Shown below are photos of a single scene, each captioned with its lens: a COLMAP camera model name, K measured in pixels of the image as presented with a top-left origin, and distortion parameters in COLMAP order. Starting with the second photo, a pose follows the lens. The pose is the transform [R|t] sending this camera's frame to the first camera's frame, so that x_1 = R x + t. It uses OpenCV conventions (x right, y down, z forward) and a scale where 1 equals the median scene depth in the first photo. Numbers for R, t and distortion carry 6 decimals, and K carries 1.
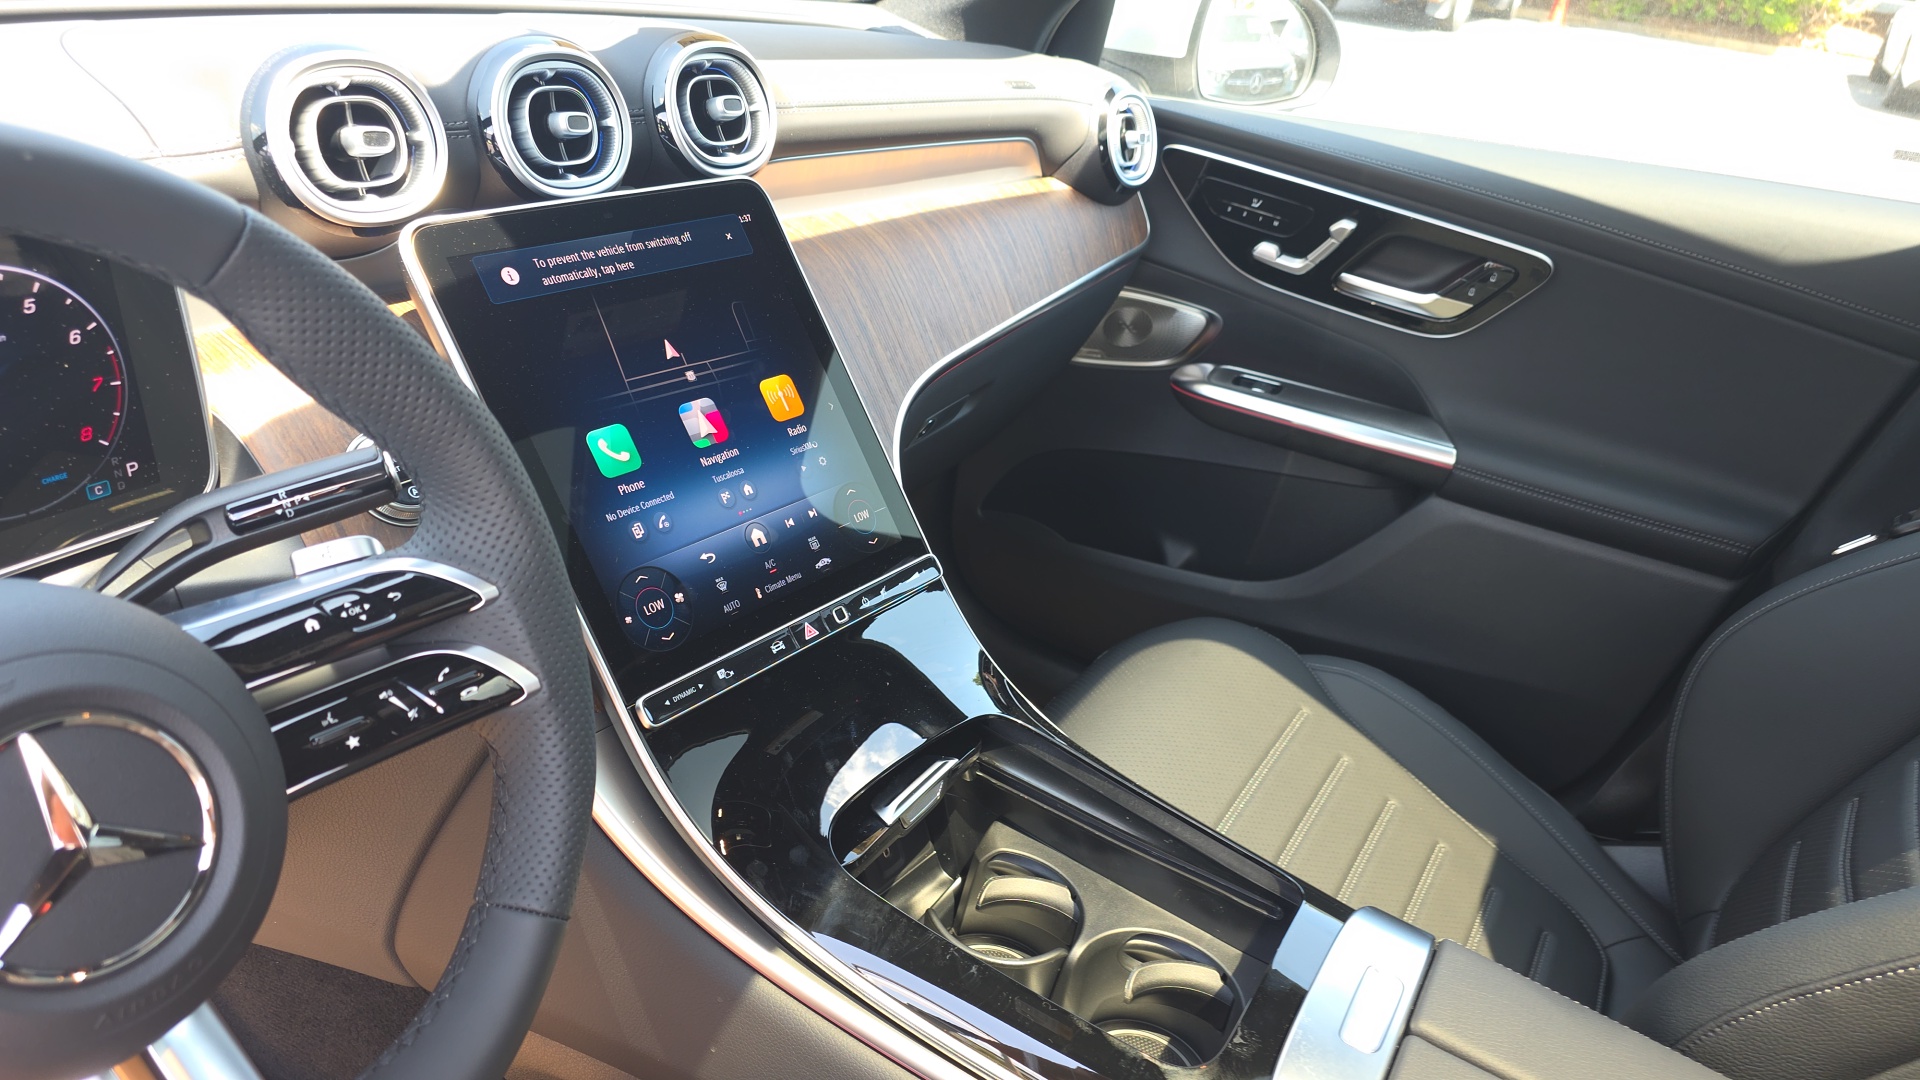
lens RADIAL K [[1318.5, 0, 961.6], [0, 1318.5, 554.2], [0, 0, 1]] dist [0.043480, -0.054790]
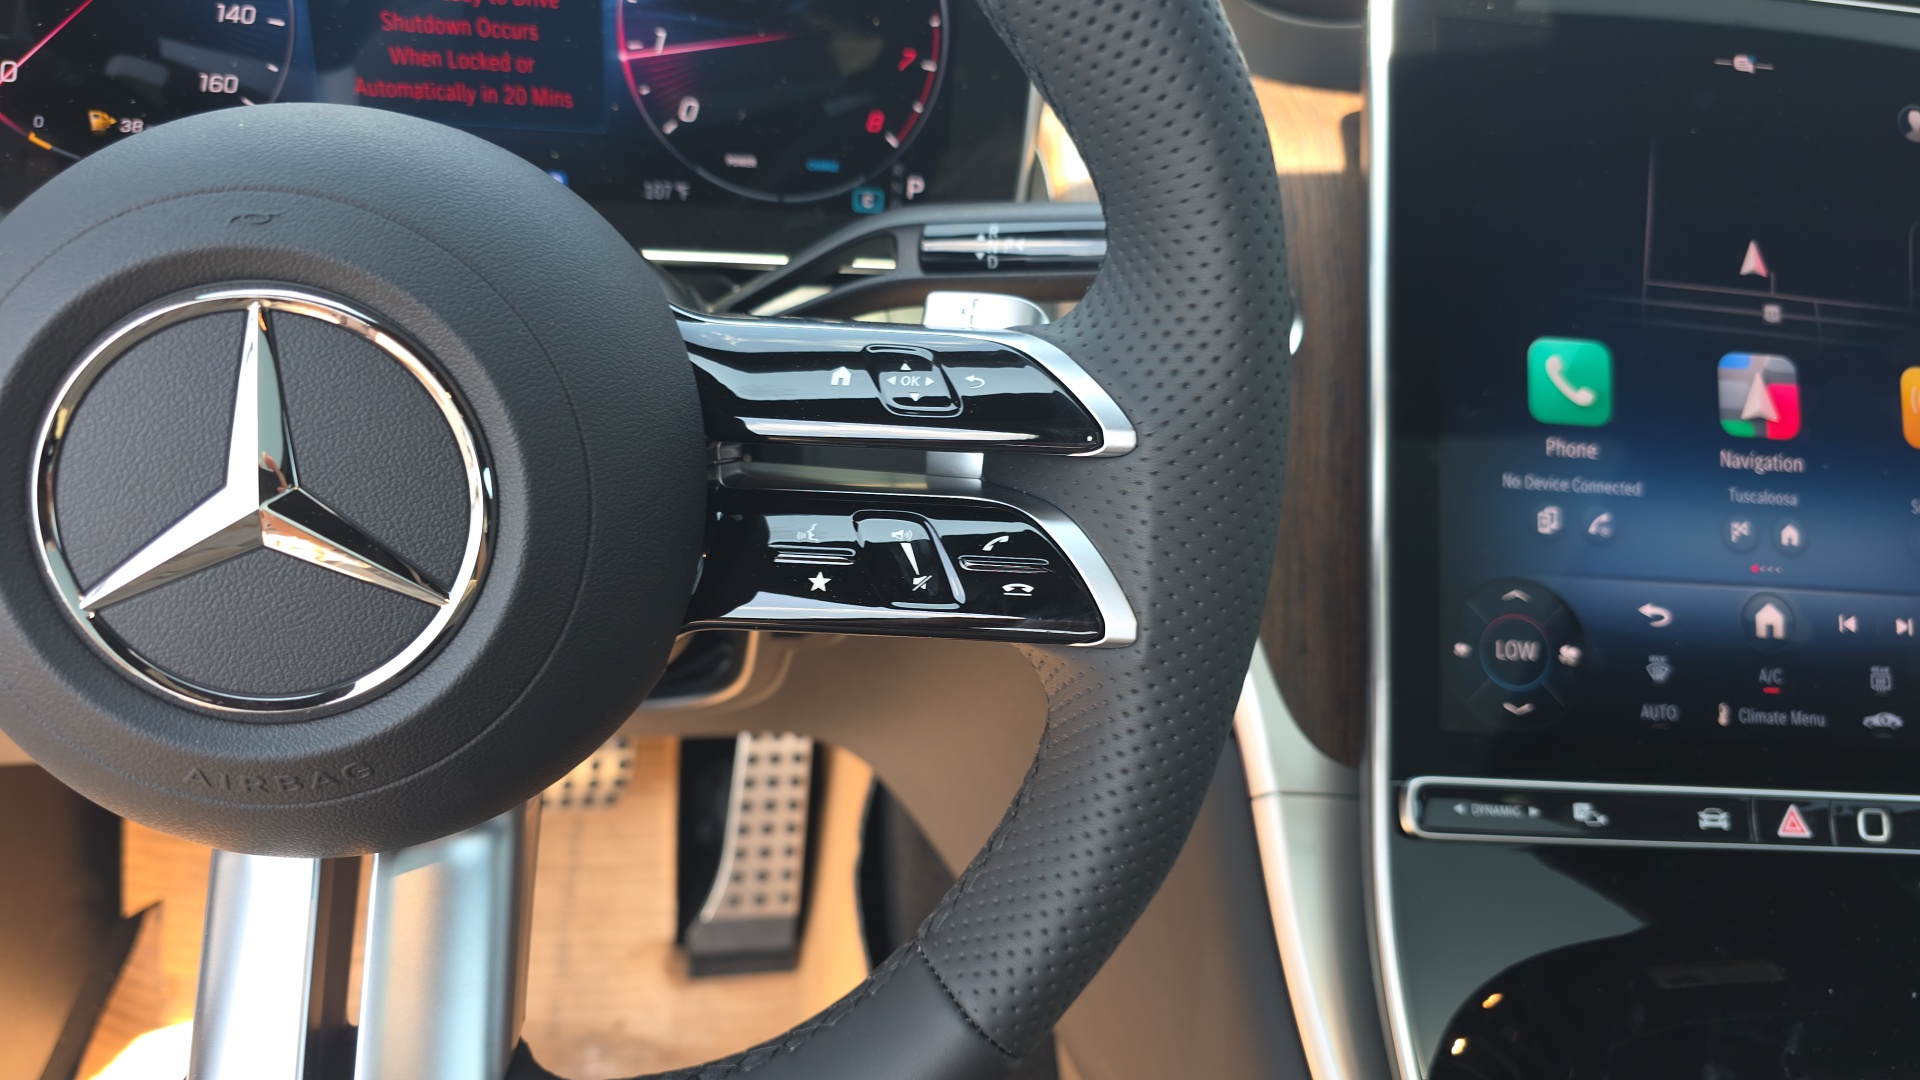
lens RADIAL K [[1338.6, 0, 956.2], [0, 1338.6, 551.5], [0, 0, 1]] dist [0.026553, -0.052909]
pose [[0.654025, 0.353122, -0.668996, -0.013270], [-0.376489, 0.919001, 0.117019, 0.020259], [0.656130, 0.175336, 0.733996, 0.342436]]
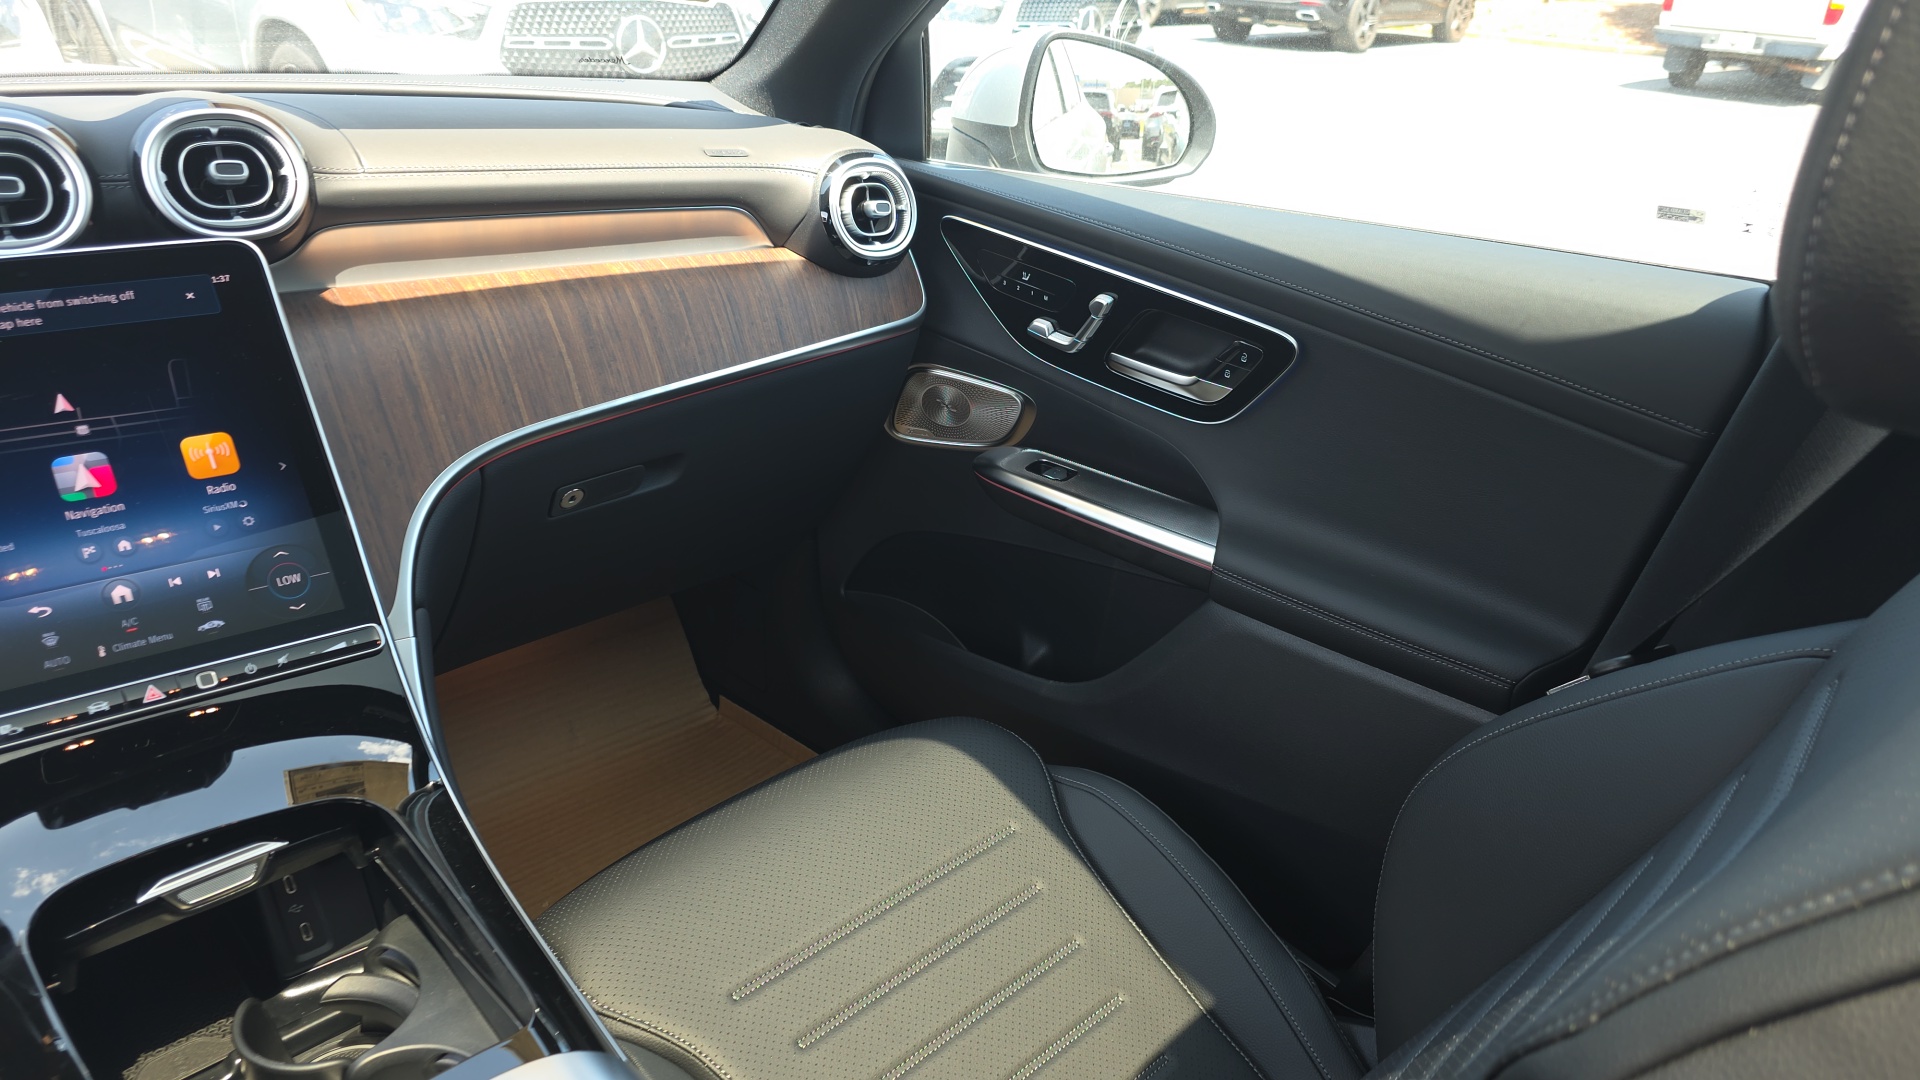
lens RADIAL K [[1325.0, 0, 999.9], [0, 1325.0, 541.5], [0, 0, 1]] dist [0.045326, -0.038860]
pose [[0.971660, 0.044919, -0.232075, 0.656248], [-0.062167, 0.995777, -0.067547, -0.023292], [0.228061, 0.080060, 0.970350, 0.163476]]
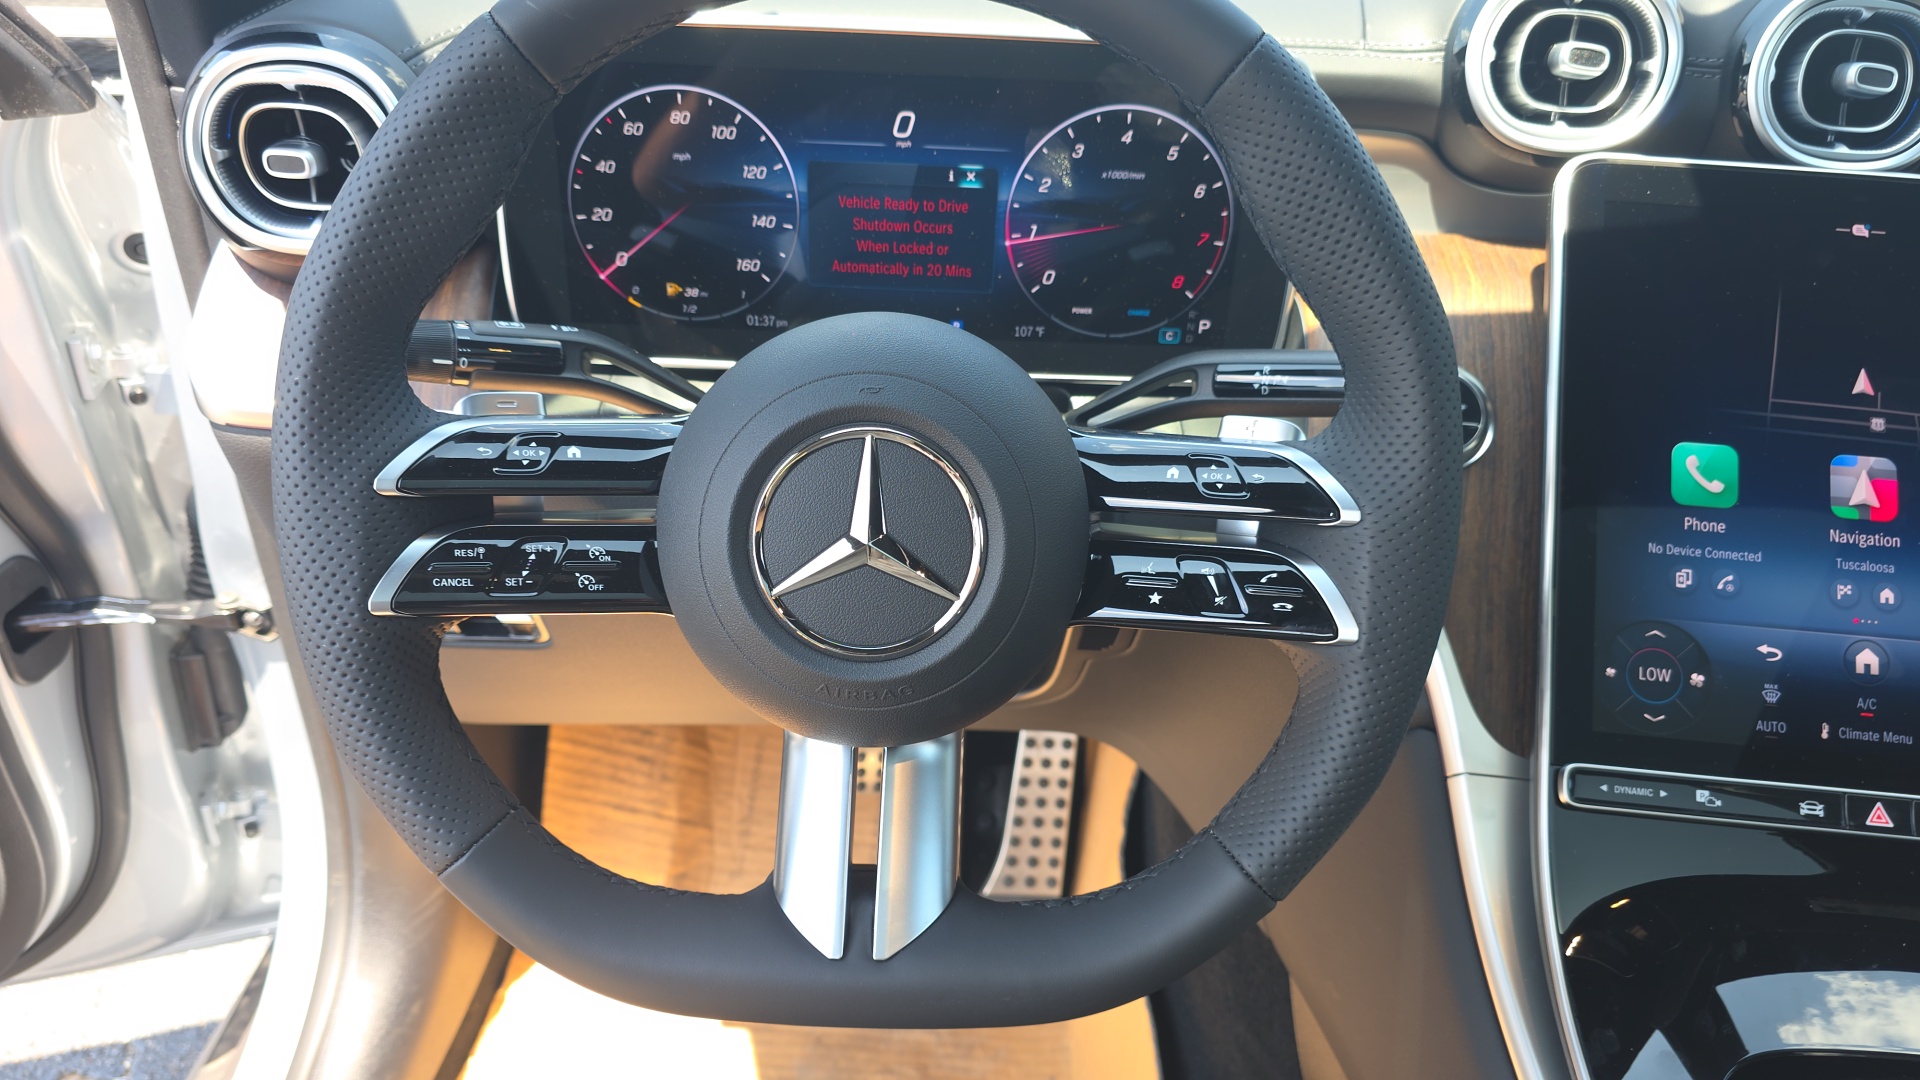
lens RADIAL K [[1318.5, 0, 961.6], [0, 1318.5, 554.2], [0, 0, 1]] dist [0.043480, -0.054790]
pose [[0.522621, 0.347136, -0.778694, 0.115998], [-0.383539, 0.911442, 0.148902, 0.013363], [0.761423, 0.220840, 0.609479, 0.172202]]
